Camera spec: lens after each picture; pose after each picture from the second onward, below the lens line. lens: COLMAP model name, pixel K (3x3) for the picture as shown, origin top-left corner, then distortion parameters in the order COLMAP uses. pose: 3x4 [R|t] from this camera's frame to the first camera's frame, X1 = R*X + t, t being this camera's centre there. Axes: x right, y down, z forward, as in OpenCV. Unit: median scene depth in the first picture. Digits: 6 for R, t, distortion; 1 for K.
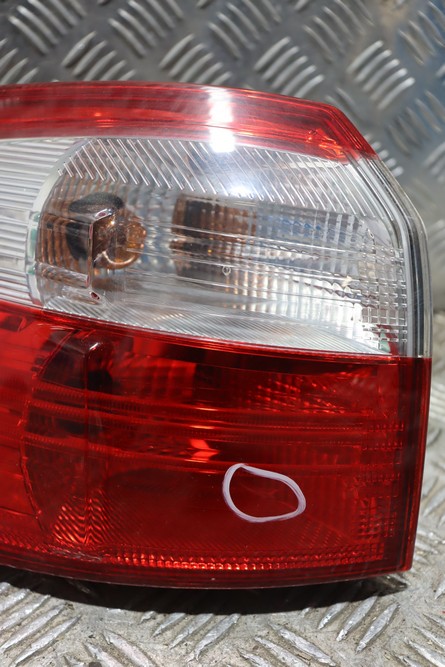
lens RADIAL K [[735.1, 0, 222.5], [0, 735.1, 333.5], [0, 0, 1]] dist [-0.322481, 0.411454]
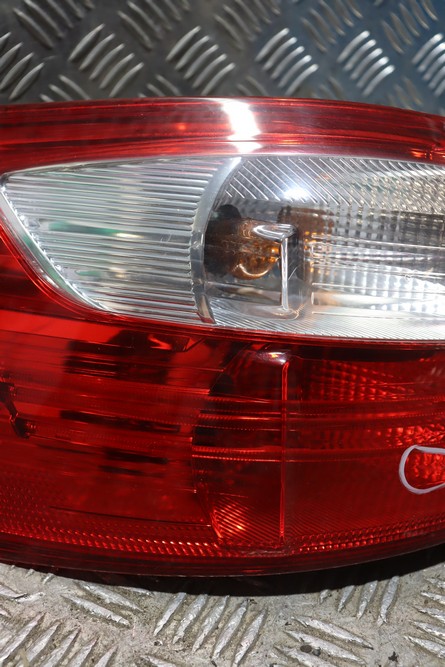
lens RADIAL K [[735.1, 0, 222.5], [0, 735.1, 333.5], [0, 0, 1]] dist [-0.322481, 0.411454]
pose [[0.967586, -0.102090, 0.230986, -0.469915], [0.087179, 0.993448, 0.073892, -0.098650], [-0.237017, -0.051360, 0.970147, -0.011427]]
